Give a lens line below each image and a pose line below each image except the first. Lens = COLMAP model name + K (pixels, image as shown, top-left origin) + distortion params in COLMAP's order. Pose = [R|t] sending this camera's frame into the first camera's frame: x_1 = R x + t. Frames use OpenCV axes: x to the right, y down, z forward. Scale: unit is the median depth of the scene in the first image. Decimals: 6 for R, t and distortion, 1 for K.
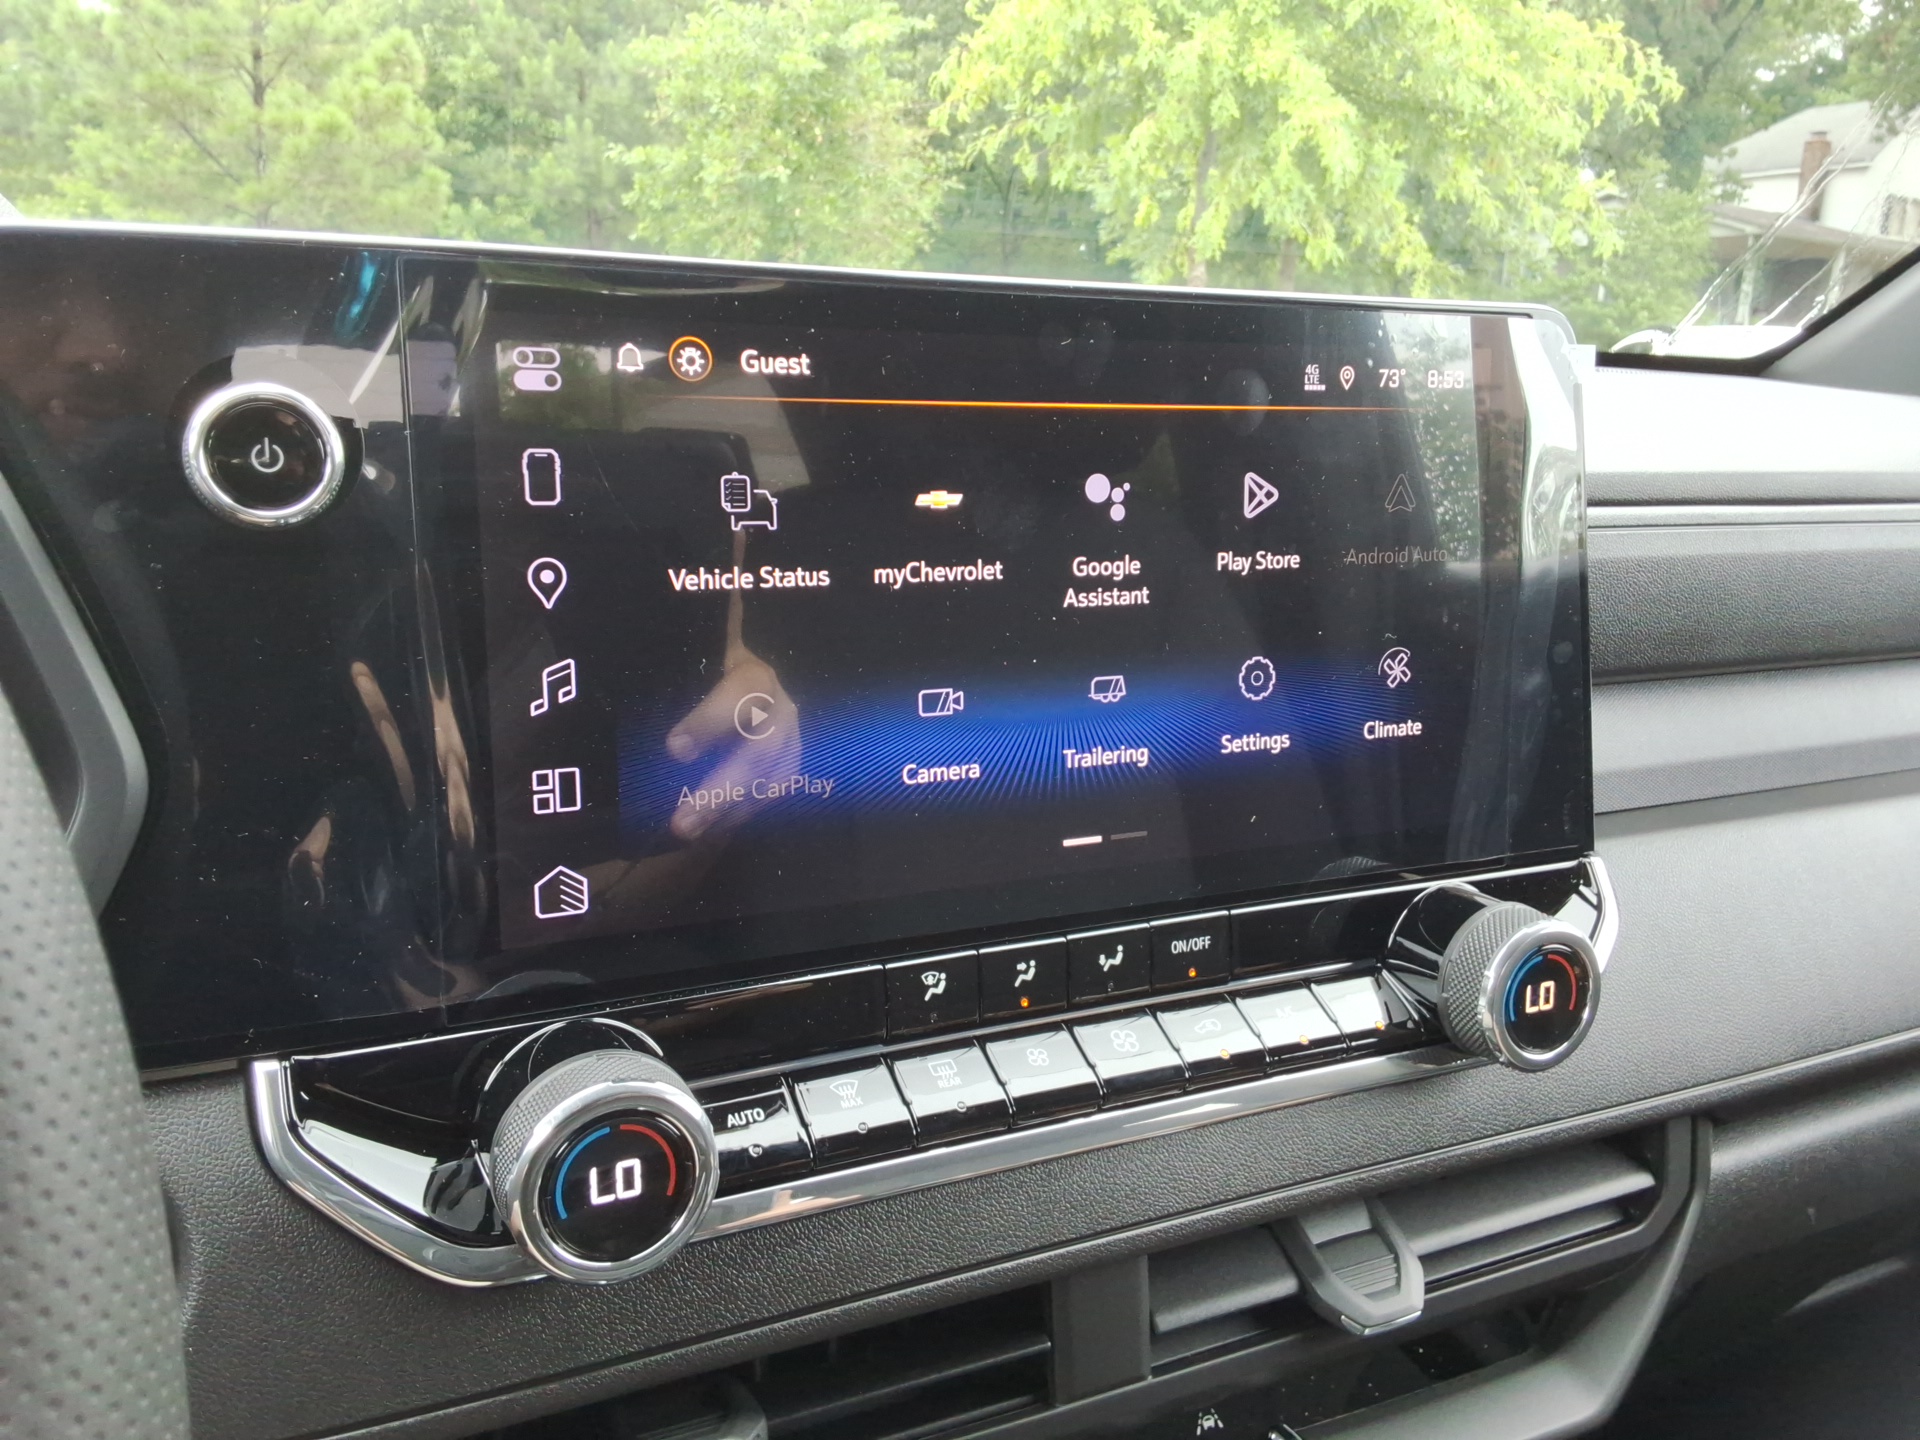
lens RADIAL K [[1561.3, 0, 980.3], [0, 1561.3, 691.0], [0, 0, 1]] dist [0.099362, -0.173436]
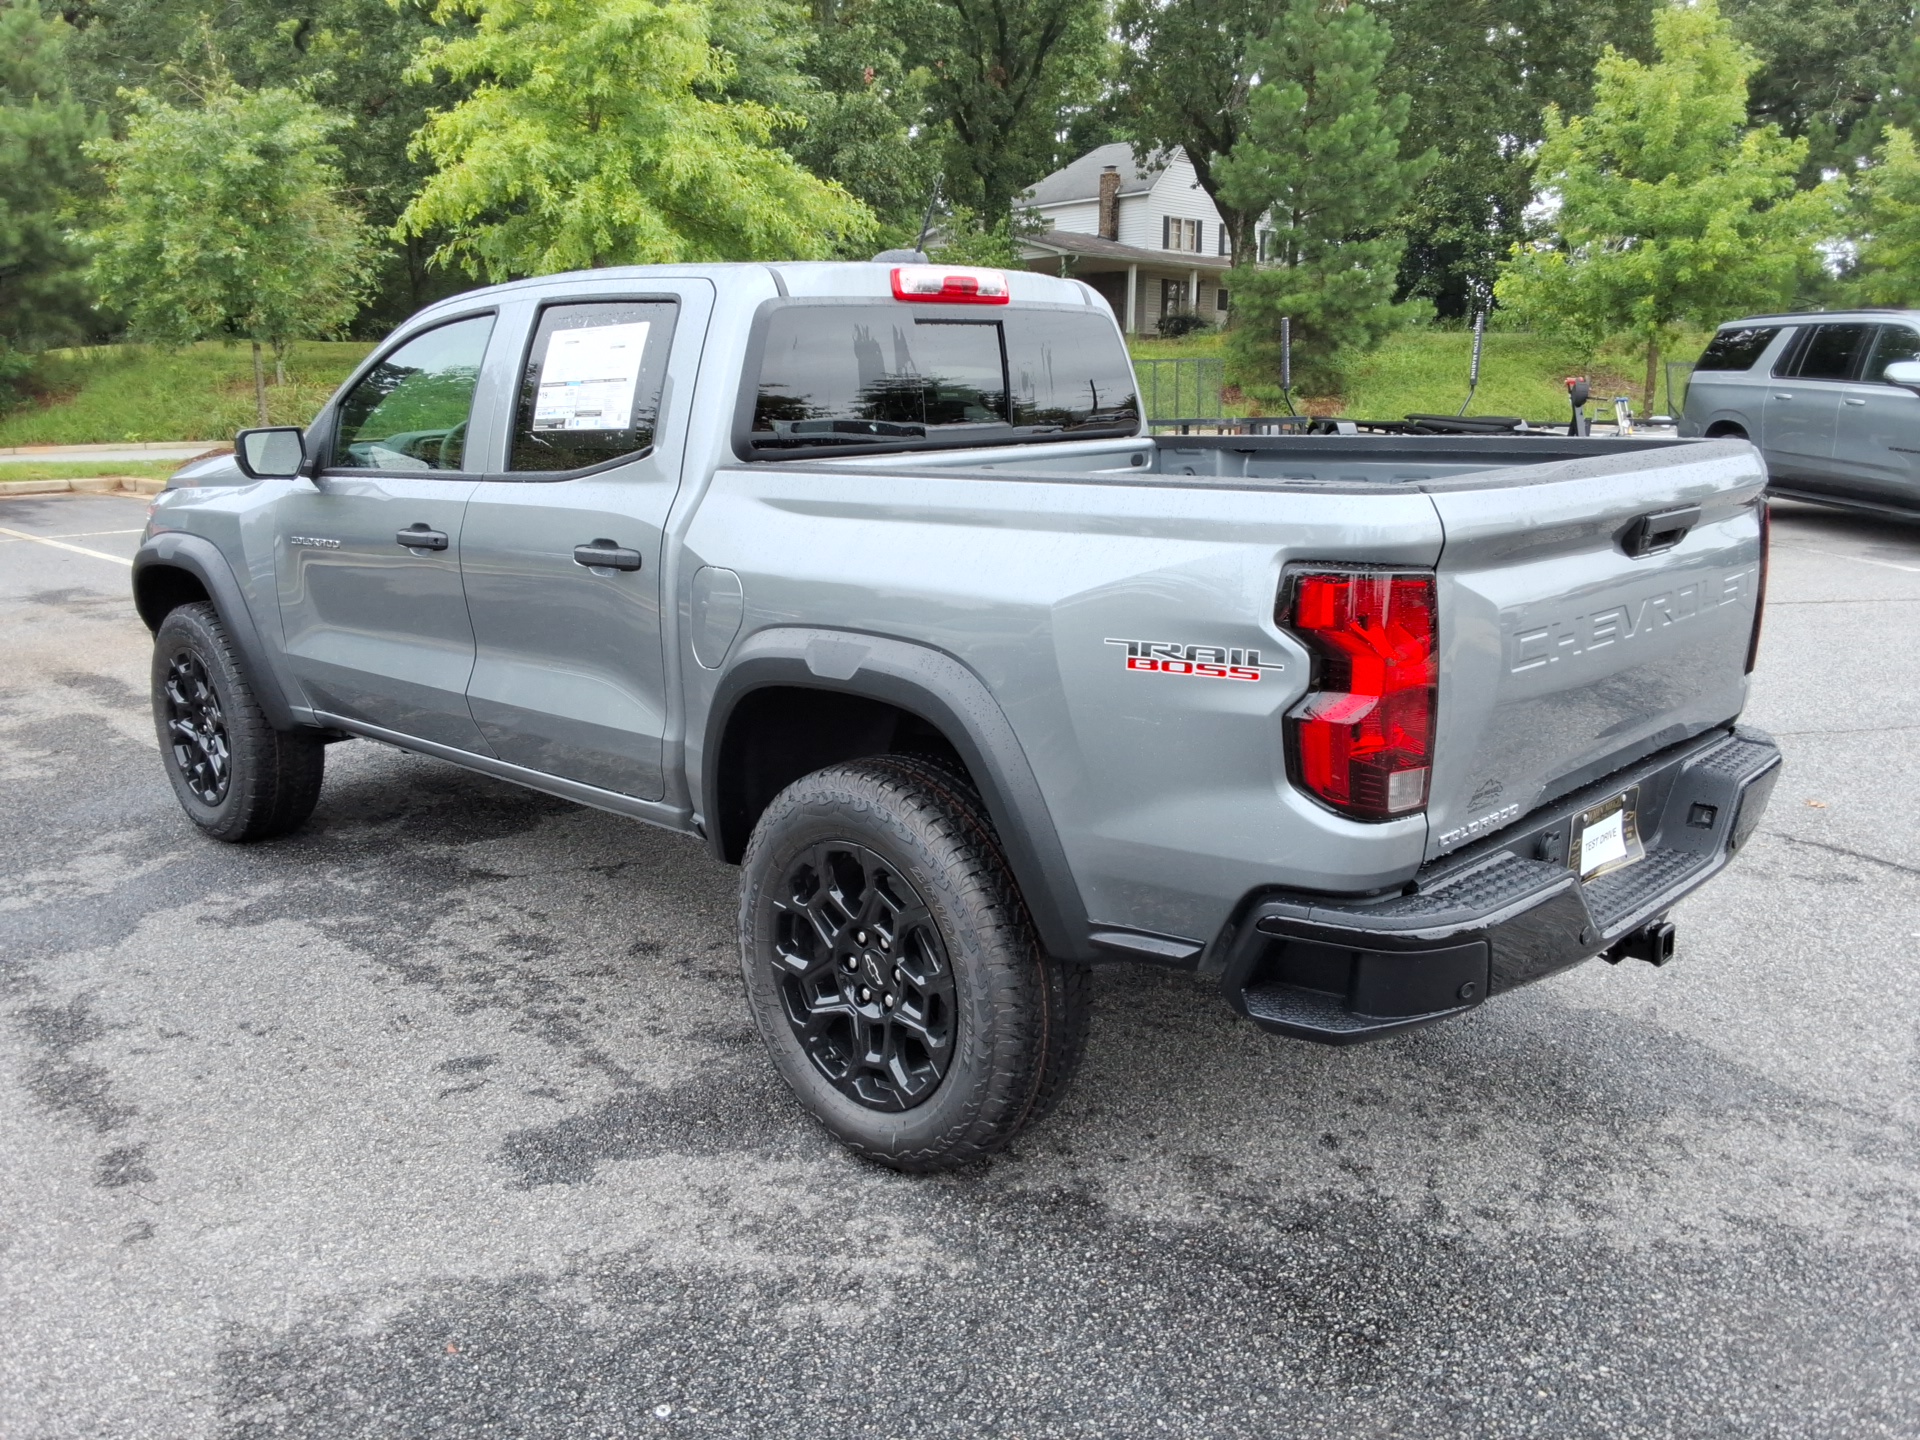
lens RADIAL K [[1541.0, 0, 975.0], [0, 1541.0, 690.8], [0, 0, 1]] dist [0.117576, -0.185022]
pose [[0.937441, -0.120205, 0.326735, -0.033952], [0.121473, 0.992456, 0.016600, 0.054898], [-0.326265, 0.024128, 0.944970, -0.328588]]
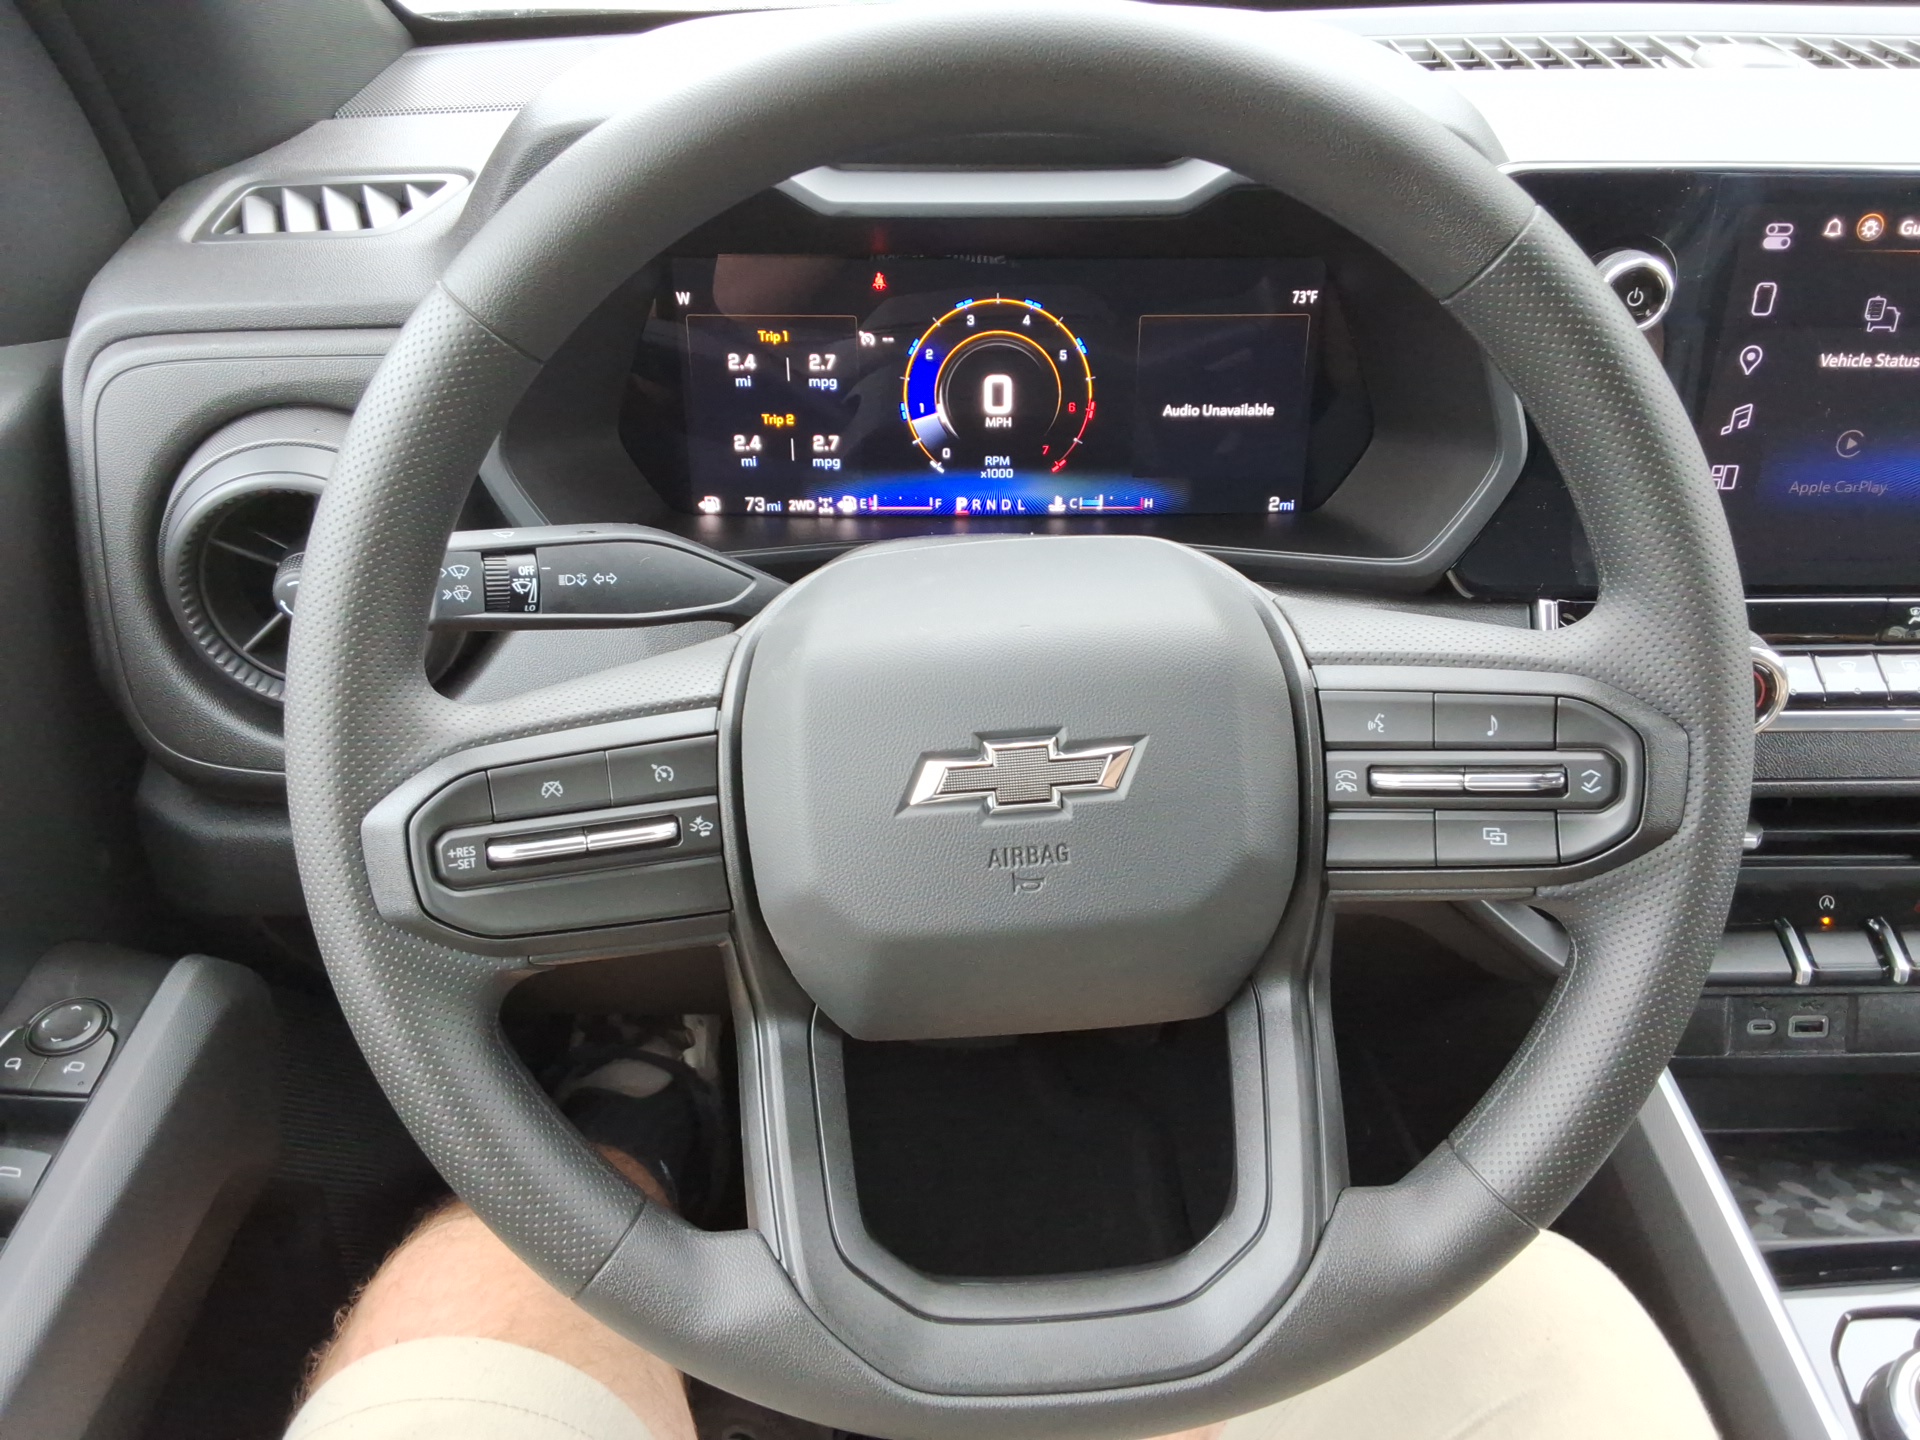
lens RADIAL K [[1541.0, 0, 975.0], [0, 1541.0, 690.8], [0, 0, 1]] dist [0.117576, -0.185022]
pose [[0.900223, 0.201315, -0.386097, -0.006238], [-0.064715, 0.938714, 0.338567, -0.005275], [0.430593, -0.279799, 0.858080, -0.019498]]
